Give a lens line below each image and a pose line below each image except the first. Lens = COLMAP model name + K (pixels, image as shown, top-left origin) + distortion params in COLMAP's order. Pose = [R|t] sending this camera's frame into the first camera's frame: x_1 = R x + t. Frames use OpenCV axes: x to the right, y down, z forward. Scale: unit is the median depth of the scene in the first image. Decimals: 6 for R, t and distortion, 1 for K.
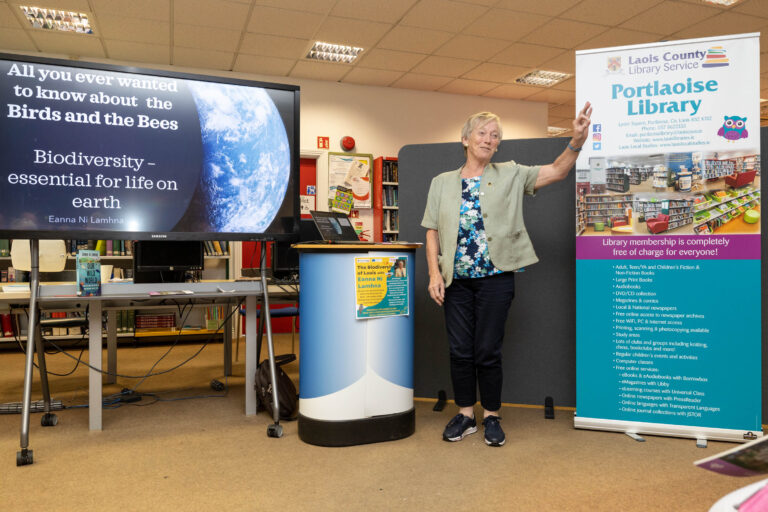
lens RADIAL K [[570.0, 0, 370.3], [0, 570.0, 255.9], [0, 0, 1]] dist [0.001895, 0.002366]
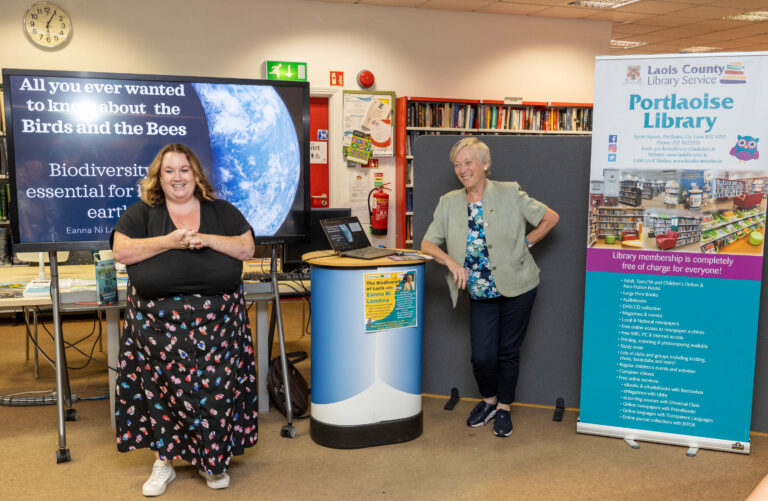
lens RADIAL K [[783.7, 0, 384.0], [0, 783.7, 250.5], [0, 0, 1]] dist [0.004030, 0.005970]
pose [[0.999573, 0.009424, -0.027676, 0.045326], [-0.005467, 0.990180, 0.139691, -0.225058], [0.028721, -0.139480, 0.989808, -0.376258]]
